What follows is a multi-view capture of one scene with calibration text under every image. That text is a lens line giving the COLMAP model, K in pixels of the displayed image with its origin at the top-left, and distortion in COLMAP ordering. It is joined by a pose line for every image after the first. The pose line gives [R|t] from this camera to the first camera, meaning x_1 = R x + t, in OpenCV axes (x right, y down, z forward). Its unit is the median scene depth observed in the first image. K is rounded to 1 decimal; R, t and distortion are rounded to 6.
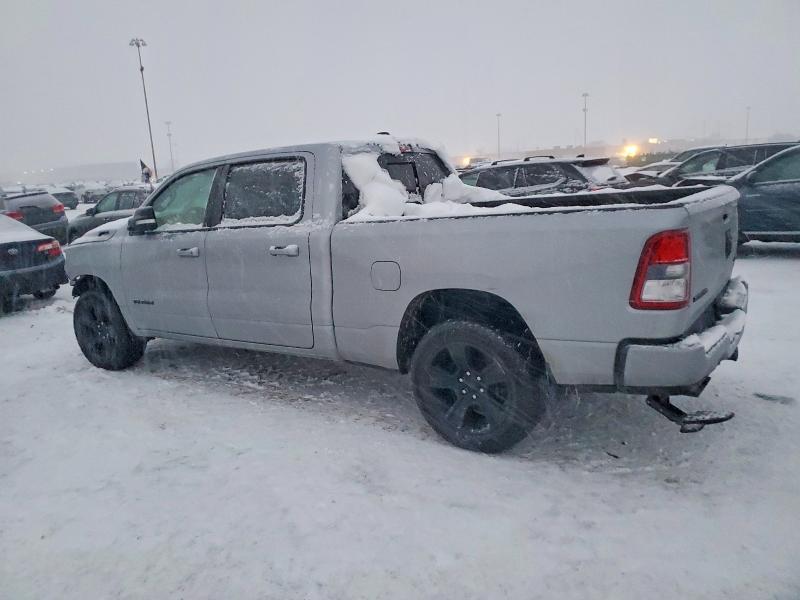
lens RADIAL K [[615.3, 0, 396.7], [0, 615.3, 300.7], [0, 0, 1]] dist [0.034668, -0.005950]
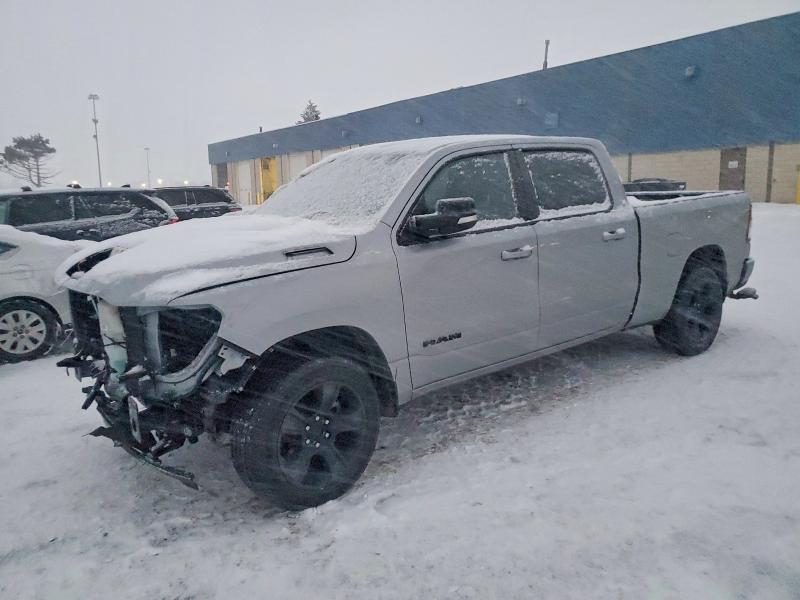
lens RADIAL K [[615.3, 0, 396.7], [0, 615.3, 300.7], [0, 0, 1]] dist [0.034668, -0.005950]
pose [[0.306365, -0.122878, 0.943950, -1.081335], [0.208403, 0.976235, 0.059442, -0.092066], [-0.928821, 0.178511, 0.324693, 0.841034]]
